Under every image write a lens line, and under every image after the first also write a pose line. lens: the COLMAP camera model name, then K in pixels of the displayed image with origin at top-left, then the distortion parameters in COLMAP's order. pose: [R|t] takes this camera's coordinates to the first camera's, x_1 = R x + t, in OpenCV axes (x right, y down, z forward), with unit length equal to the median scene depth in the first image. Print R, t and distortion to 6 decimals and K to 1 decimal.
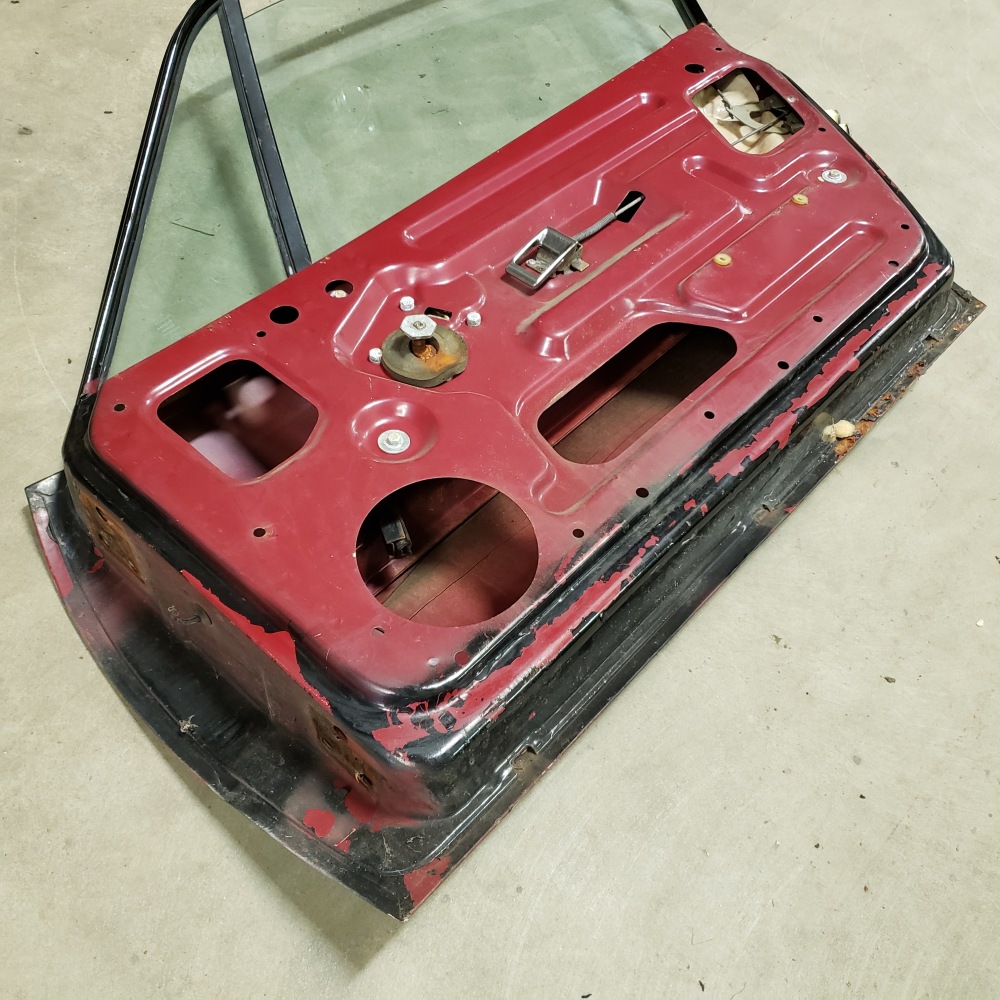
lens RADIAL K [[1022.1, 0, 500.0], [0, 1022.1, 500.0], [0, 0, 1]] dist [0.113064, -0.363856]
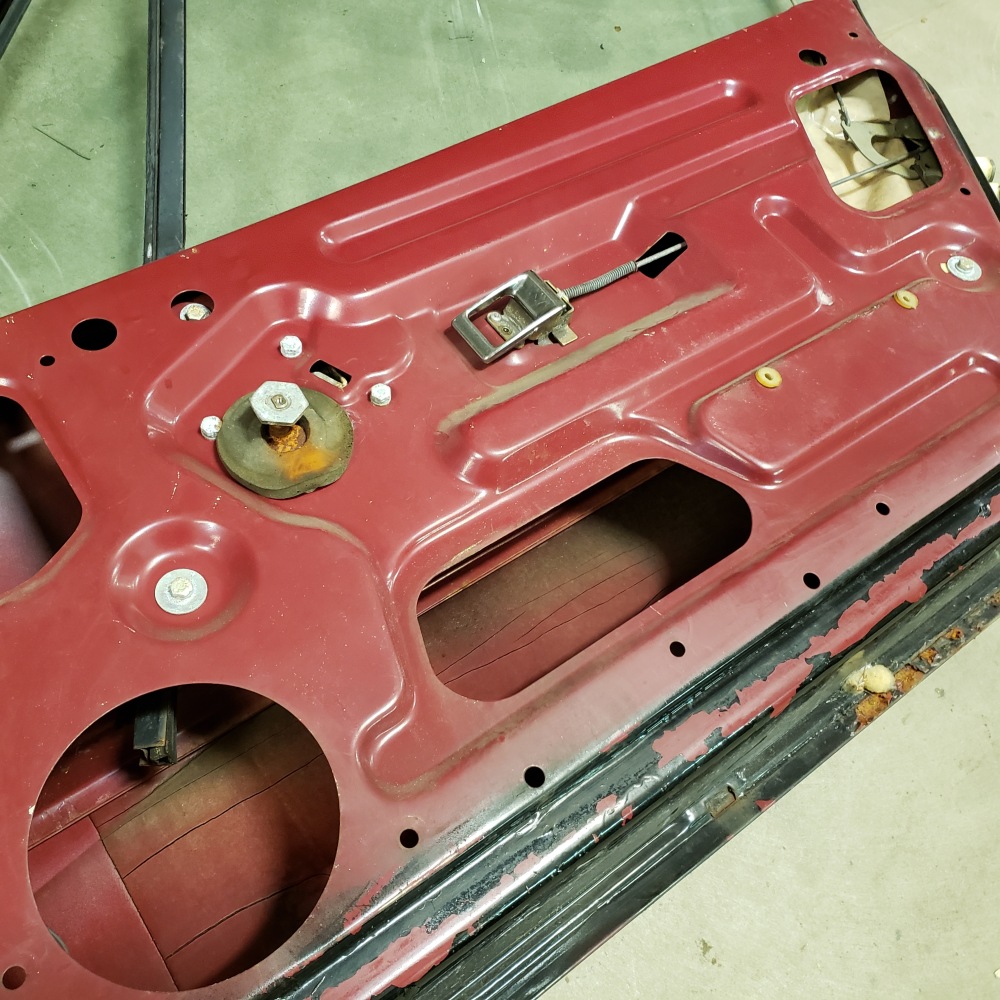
lens RADIAL K [[1032.5, 0, 500.0], [0, 1032.5, 500.0], [0, 0, 1]] dist [0.014916, -0.016548]
pose [[0.974553, 0.223492, -0.017265, 0.072782], [-0.220492, 0.969638, 0.105761, -0.185338], [0.040378, -0.099263, 0.994242, 0.305887]]
